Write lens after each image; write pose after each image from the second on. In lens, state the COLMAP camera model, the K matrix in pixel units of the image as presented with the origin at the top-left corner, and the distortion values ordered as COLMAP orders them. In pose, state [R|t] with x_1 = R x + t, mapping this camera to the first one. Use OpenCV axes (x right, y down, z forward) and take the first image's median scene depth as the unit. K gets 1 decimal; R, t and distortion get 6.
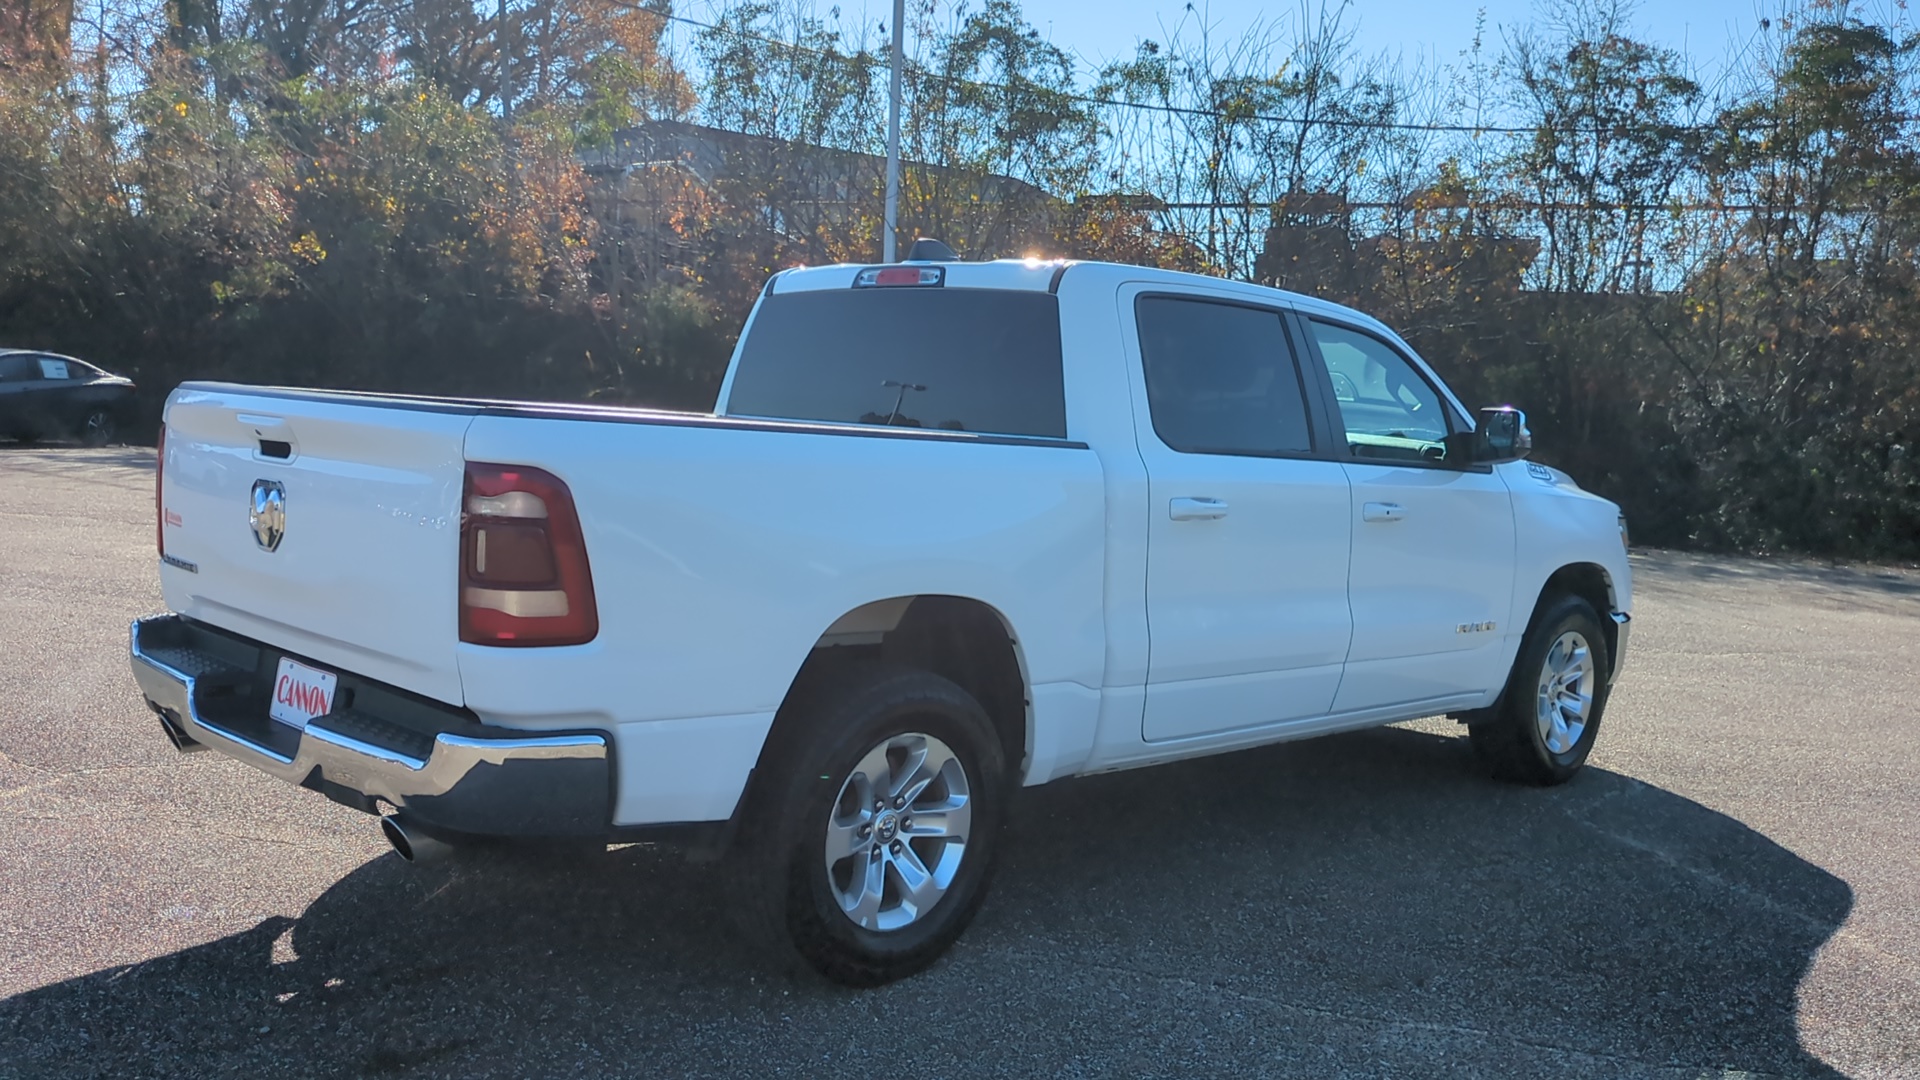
lens RADIAL K [[1663.1, 0, 960.0], [0, 1663.1, 540.0], [0, 0, 1]] dist [0.050710, -0.053306]
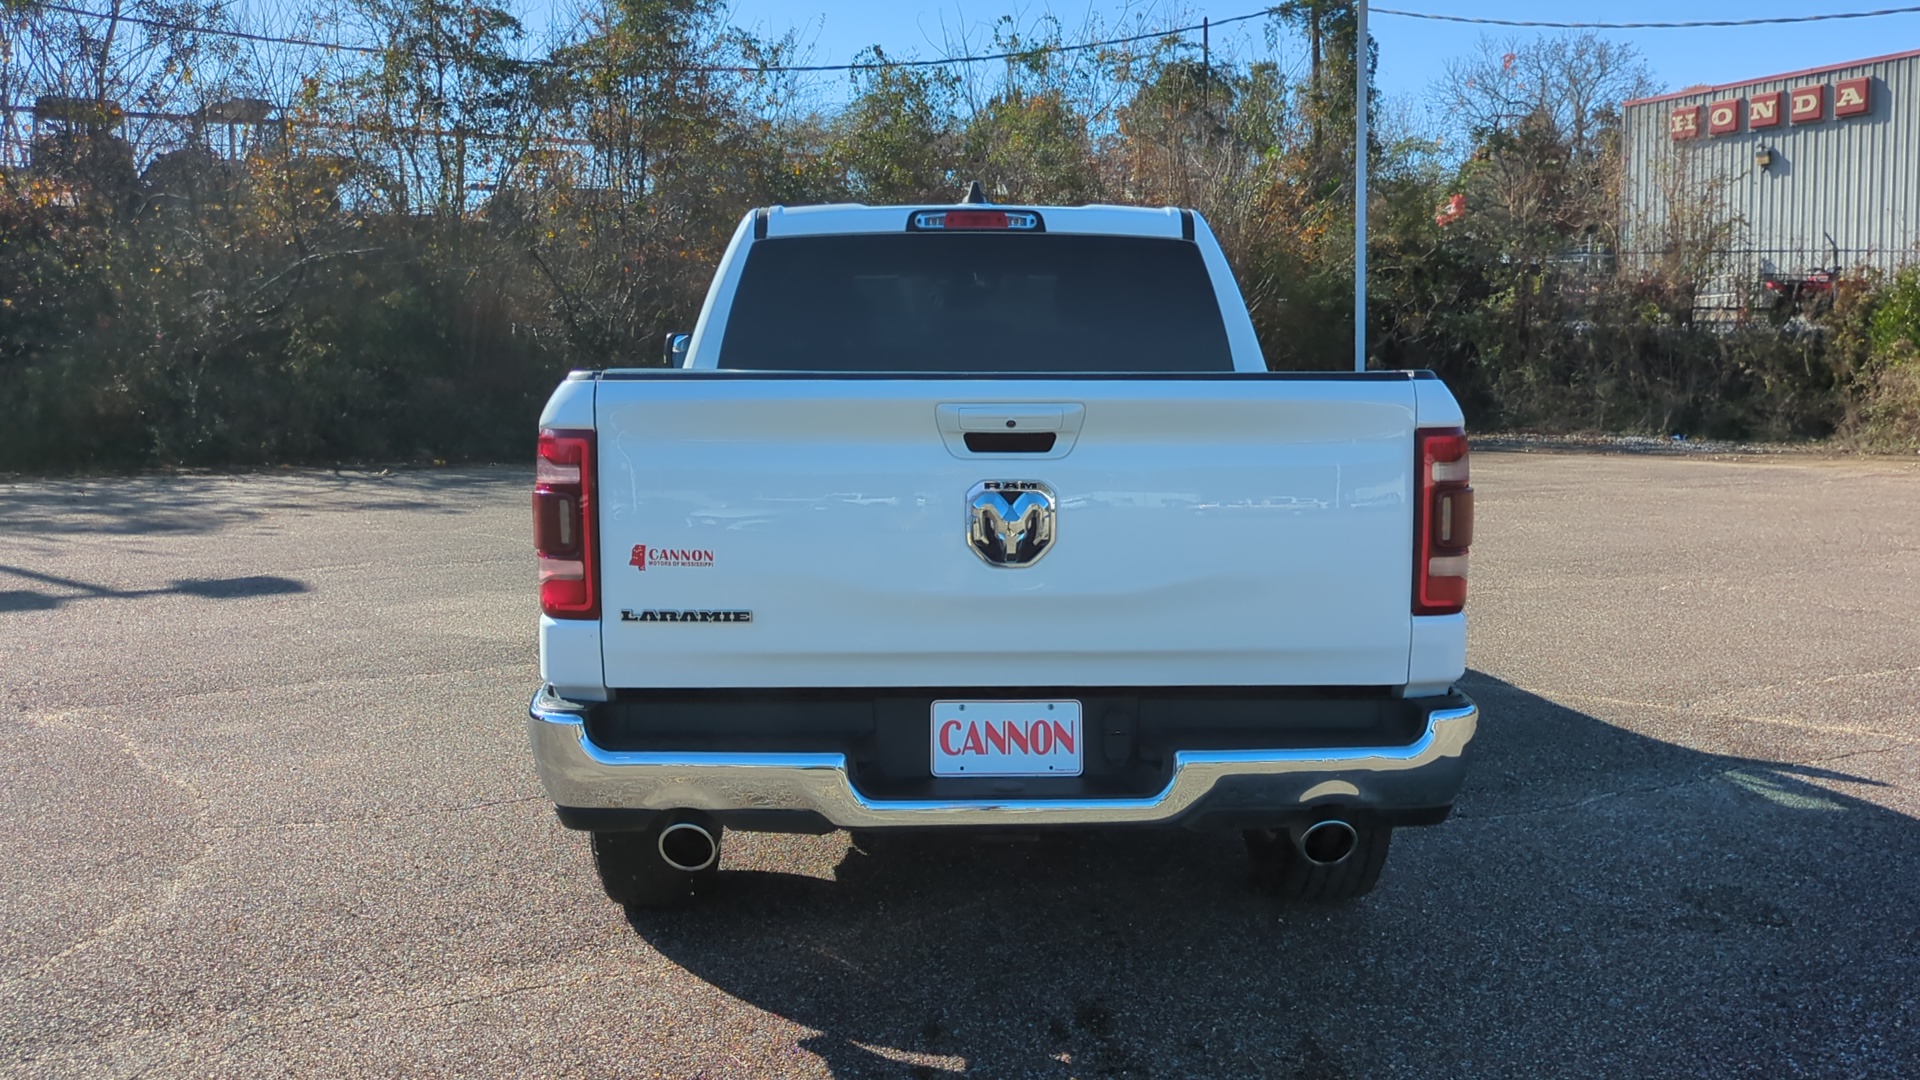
lens RADIAL K [[1663.1, 0, 960.0], [0, 1663.1, 540.0], [0, 0, 1]] dist [0.050710, -0.053306]
pose [[0.684501, -0.131109, 0.717125, -0.174185], [0.097335, 0.991324, 0.088333, -0.014017], [-0.722484, 0.009337, 0.691324, 0.078797]]
